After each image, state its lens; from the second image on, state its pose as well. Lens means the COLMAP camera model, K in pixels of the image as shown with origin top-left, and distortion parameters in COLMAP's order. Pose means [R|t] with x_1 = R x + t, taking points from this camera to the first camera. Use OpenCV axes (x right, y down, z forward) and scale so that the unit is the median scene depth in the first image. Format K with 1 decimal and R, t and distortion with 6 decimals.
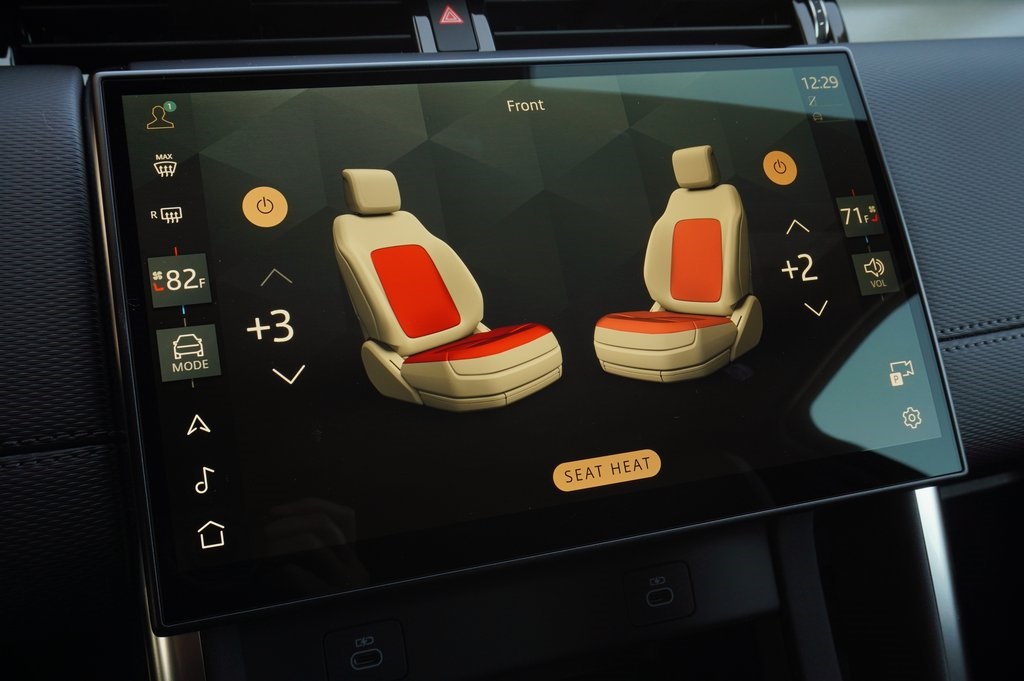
lens RADIAL K [[1015.7, 0, 512.0], [0, 1015.7, 340.5], [0, 0, 1]] dist [0.006366, 0.006094]
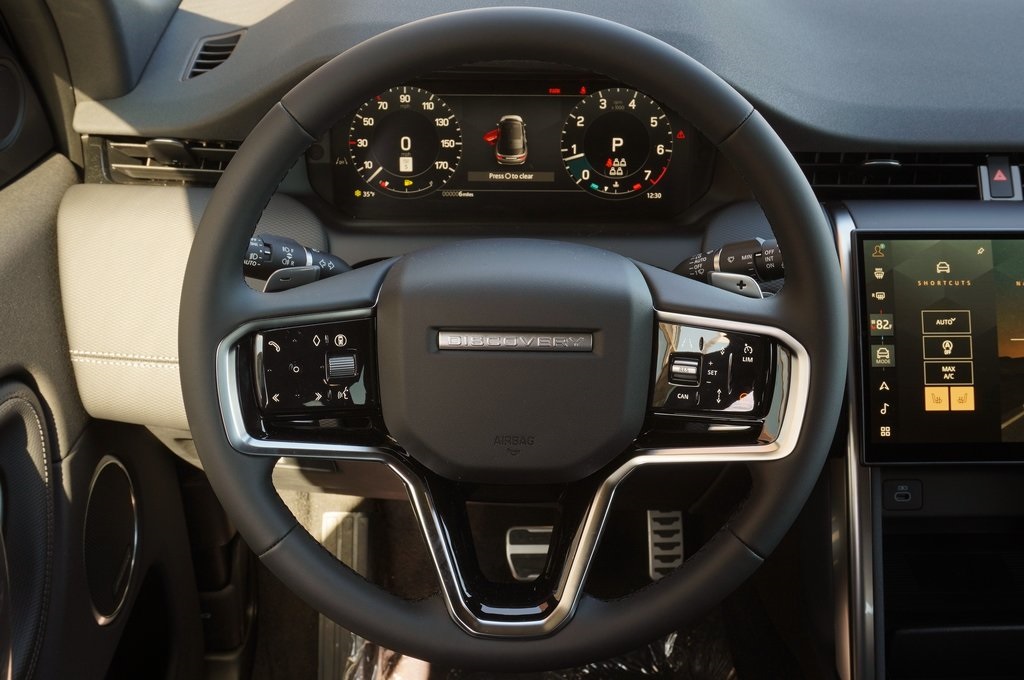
lens RADIAL K [[1175.9, 0, 512.0], [0, 1175.9, 340.0], [0, 0, 1]] dist [-0.011388, -0.018386]
pose [[0.951242, 0.149961, -0.269537, -0.334332], [-0.113755, 0.982820, 0.145345, -0.270828], [0.286703, -0.107597, 0.951958, -1.566614]]
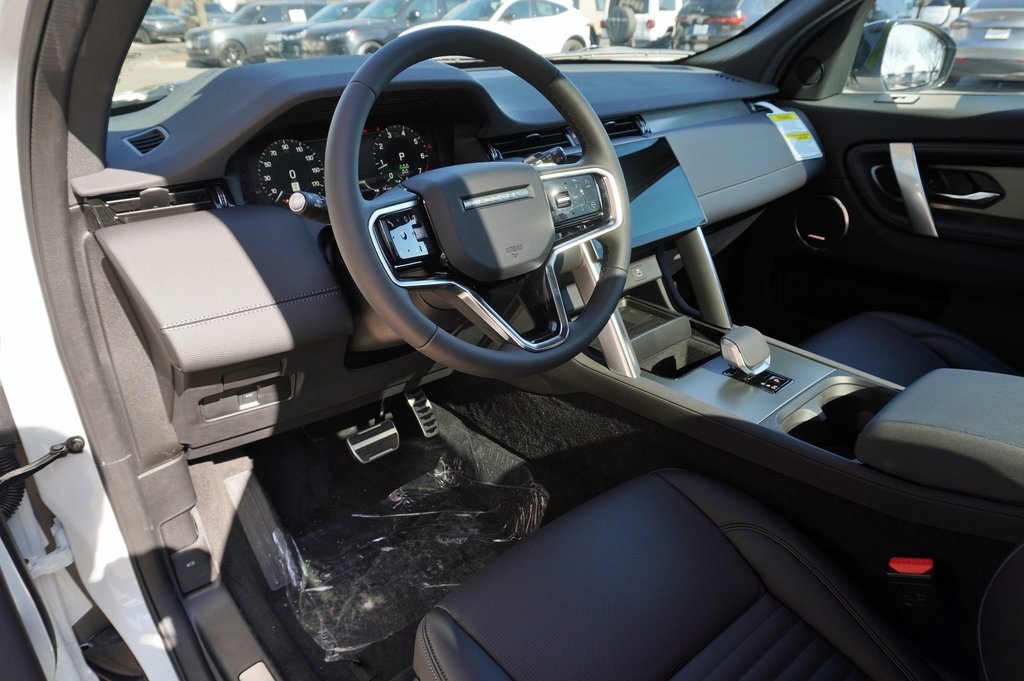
lens RADIAL K [[694.8, 0, 512.0], [0, 694.8, 340.5], [0, 0, 1]] dist [-0.032375, 0.006471]
pose [[0.925738, -0.193286, 0.325038, -1.544864], [0.181740, 0.981141, 0.065830, 0.290025], [-0.331632, -0.001869, 0.943407, -1.745037]]
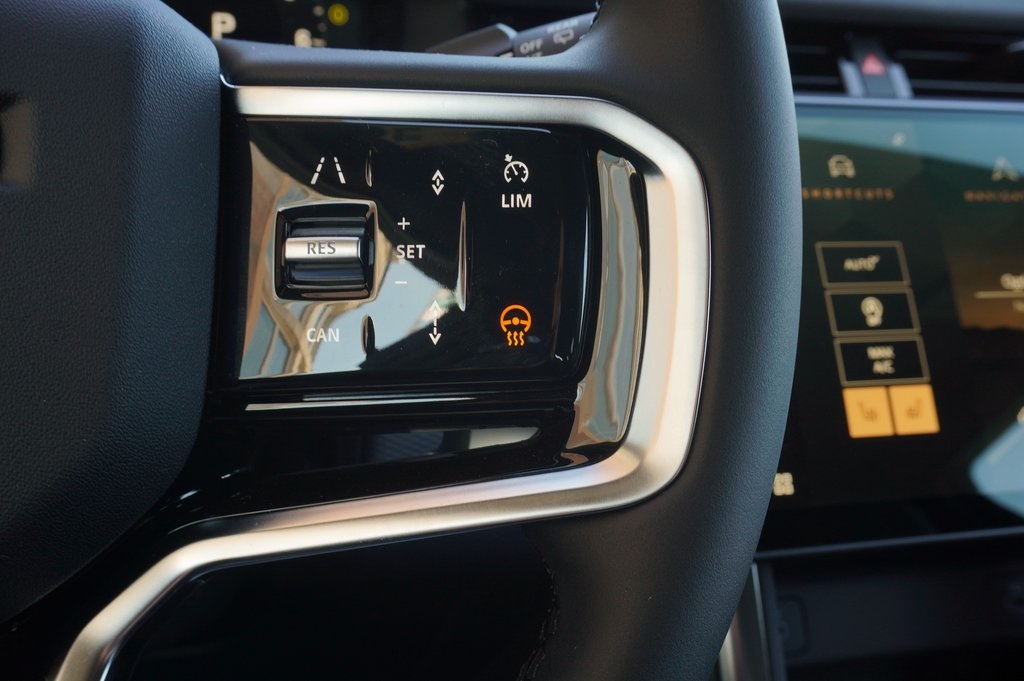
lens RADIAL K [[1084.8, 0, 510.7], [0, 1084.8, 355.2], [0, 0, 1]] dist [-0.010751, -0.009817]
pose [[0.996690, 0.072115, -0.037522, -0.454302], [-0.073694, 0.996373, -0.042550, 0.094507], [0.034318, 0.045174, 0.998390, -0.224220]]
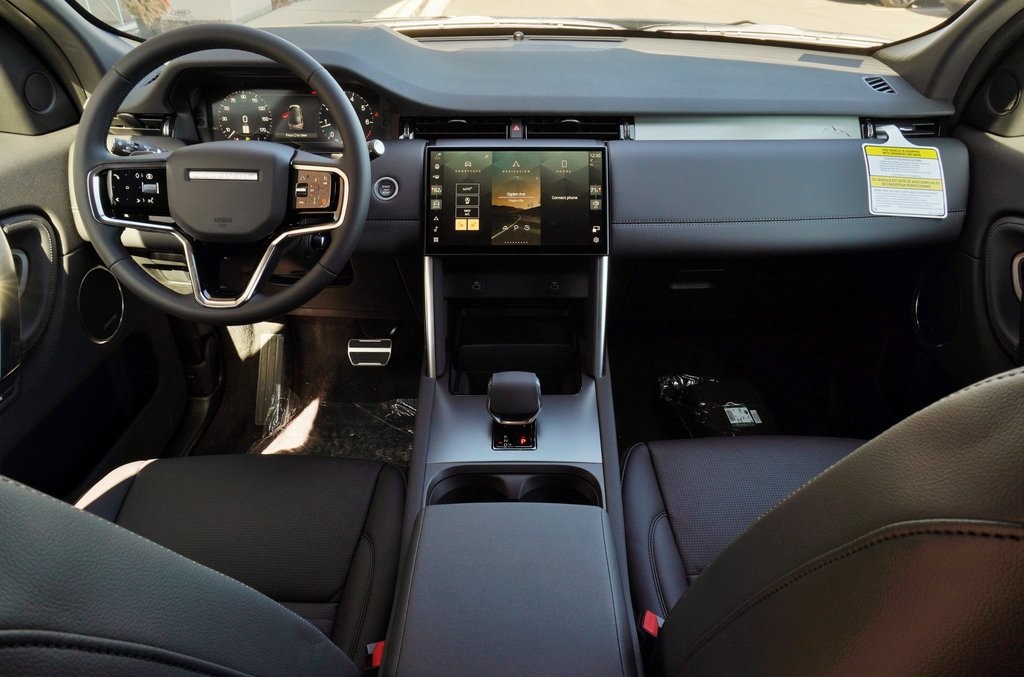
lens RADIAL K [[694.8, 0, 512.0], [0, 694.8, 338.5], [0, 0, 1]] dist [-0.032375, 0.006471]
pose [[0.942561, 0.158195, -0.294199, 0.963513], [-0.117792, 0.981579, 0.150425, 0.084956], [0.312576, -0.107131, 0.943832, -1.847126]]
